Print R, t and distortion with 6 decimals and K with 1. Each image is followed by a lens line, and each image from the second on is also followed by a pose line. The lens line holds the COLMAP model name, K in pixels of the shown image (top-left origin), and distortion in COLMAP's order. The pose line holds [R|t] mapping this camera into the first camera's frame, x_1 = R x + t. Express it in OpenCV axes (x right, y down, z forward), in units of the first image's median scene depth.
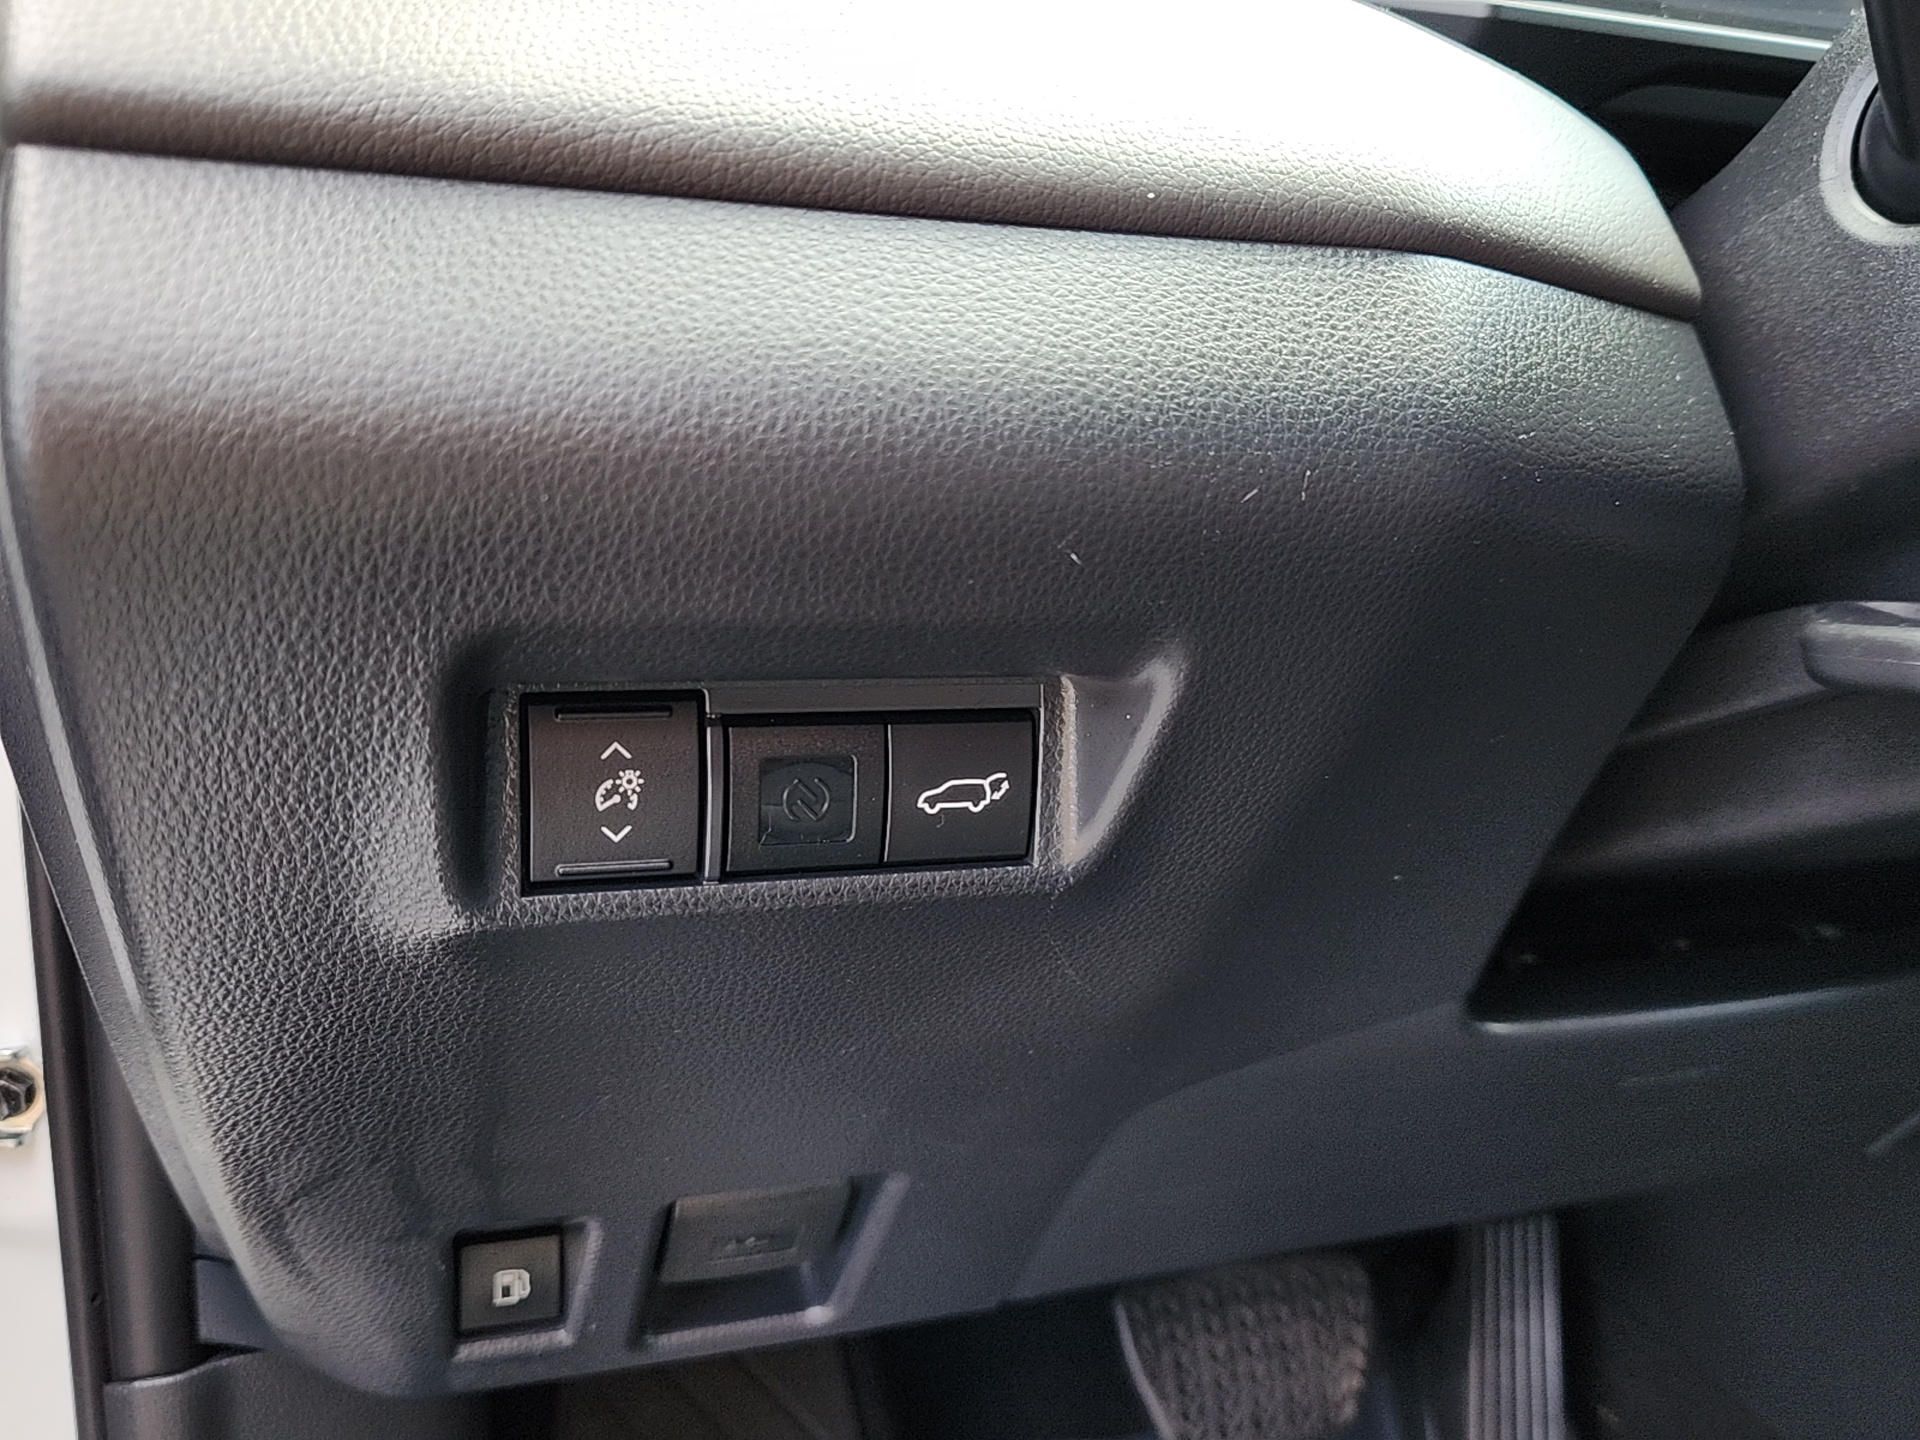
lens RADIAL K [[1628.8, 0, 971.6], [0, 1628.8, 730.8], [0, 0, 1]] dist [0.051829, -0.055055]
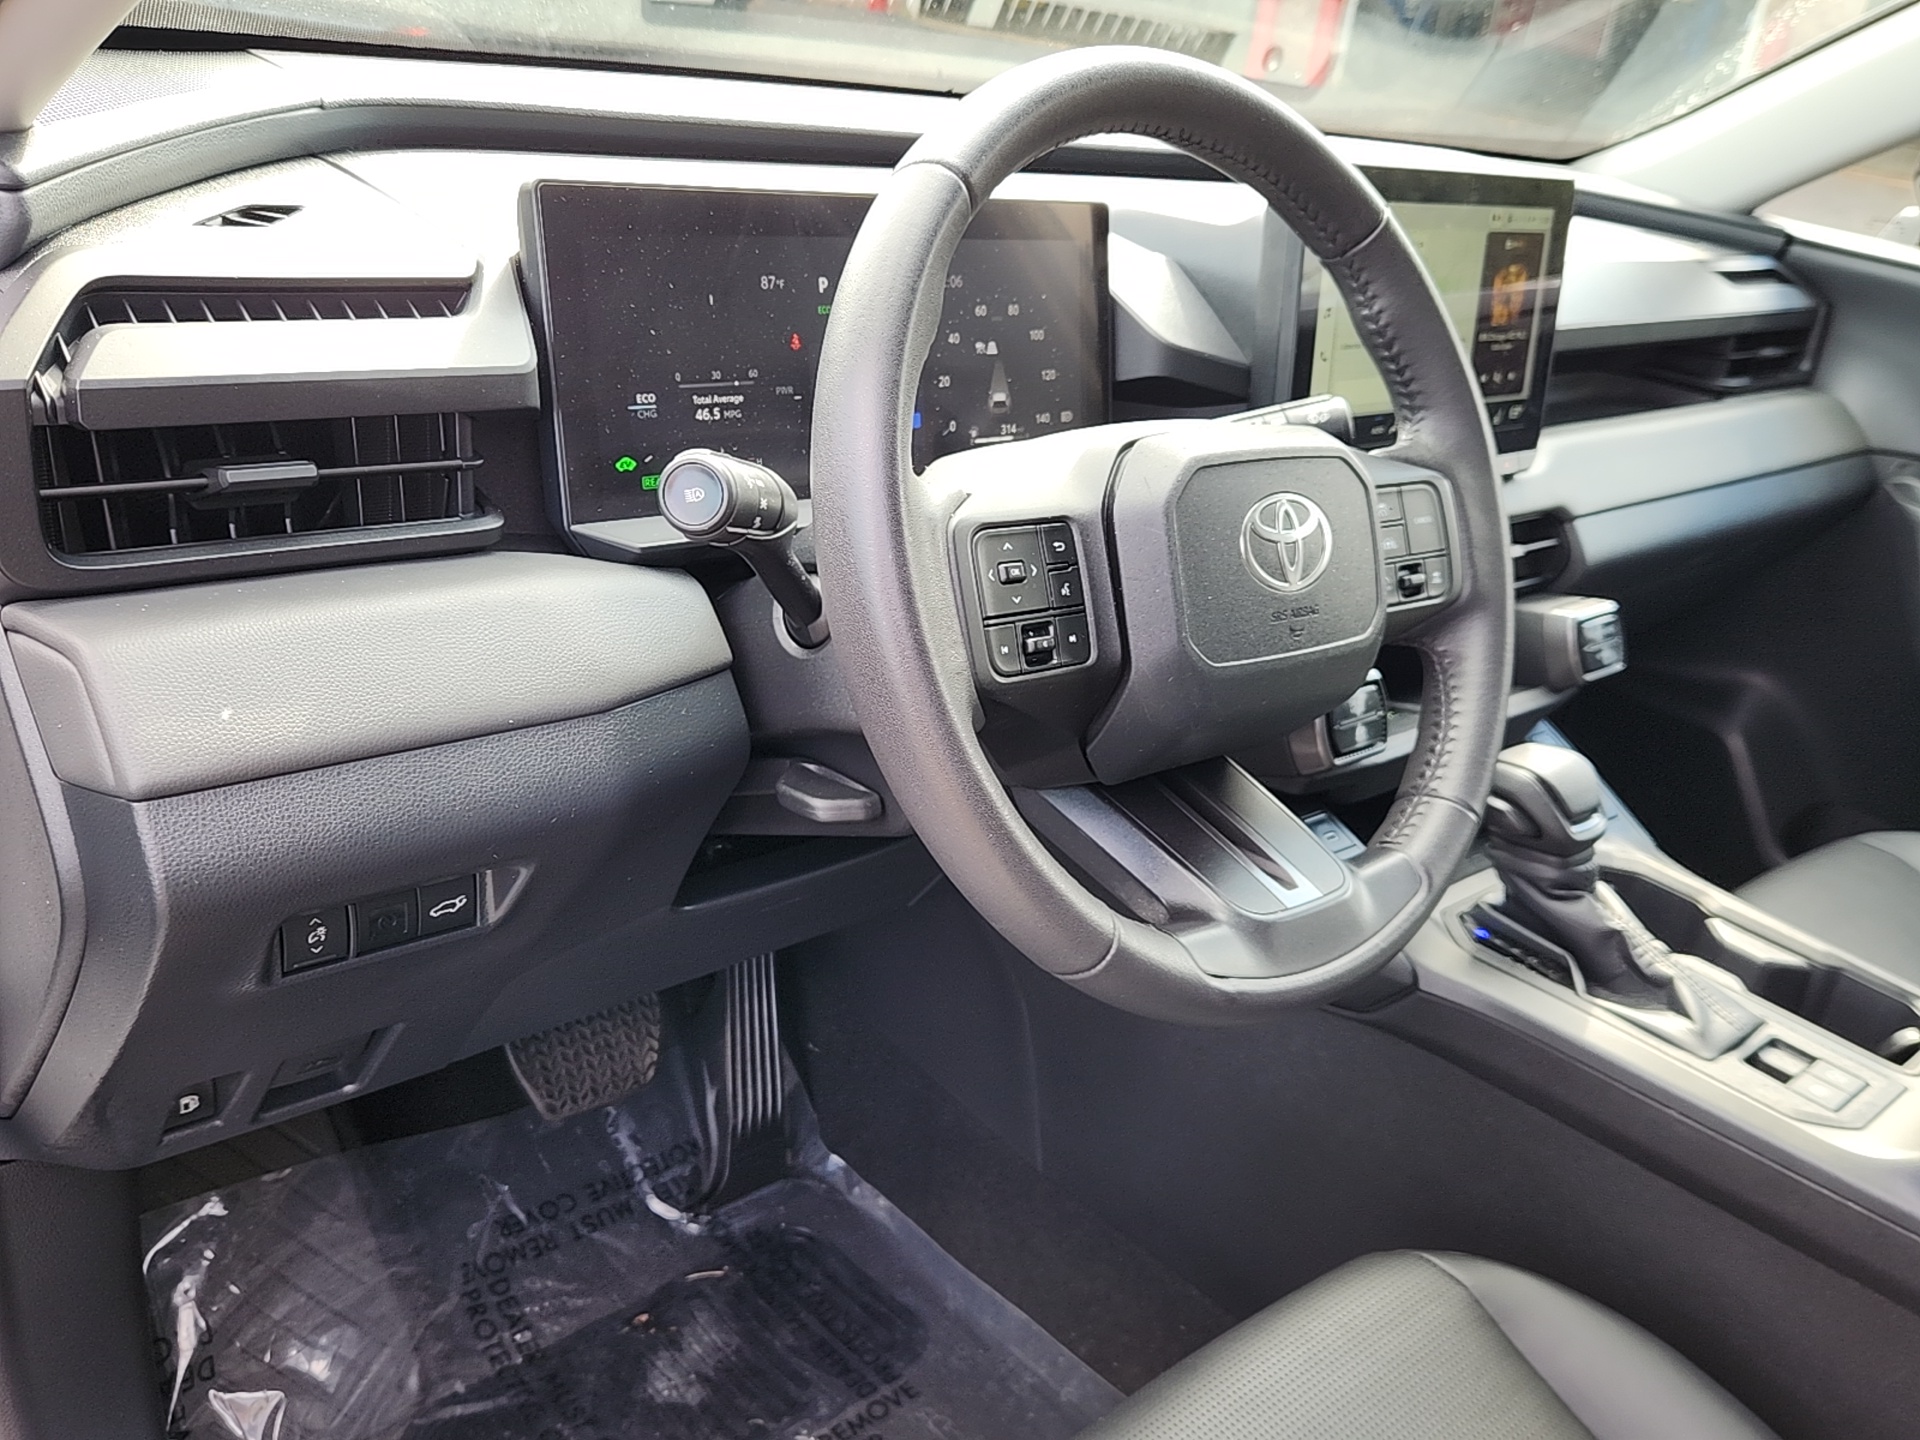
lens RADIAL K [[1628.8, 0, 971.6], [0, 1628.8, 730.8], [0, 0, 1]] dist [0.051829, -0.055055]
pose [[0.920301, -0.091421, 0.380378, -0.123880], [0.013807, 0.979296, 0.201961, -0.455657], [-0.390967, -0.180613, 0.902510, -0.991250]]
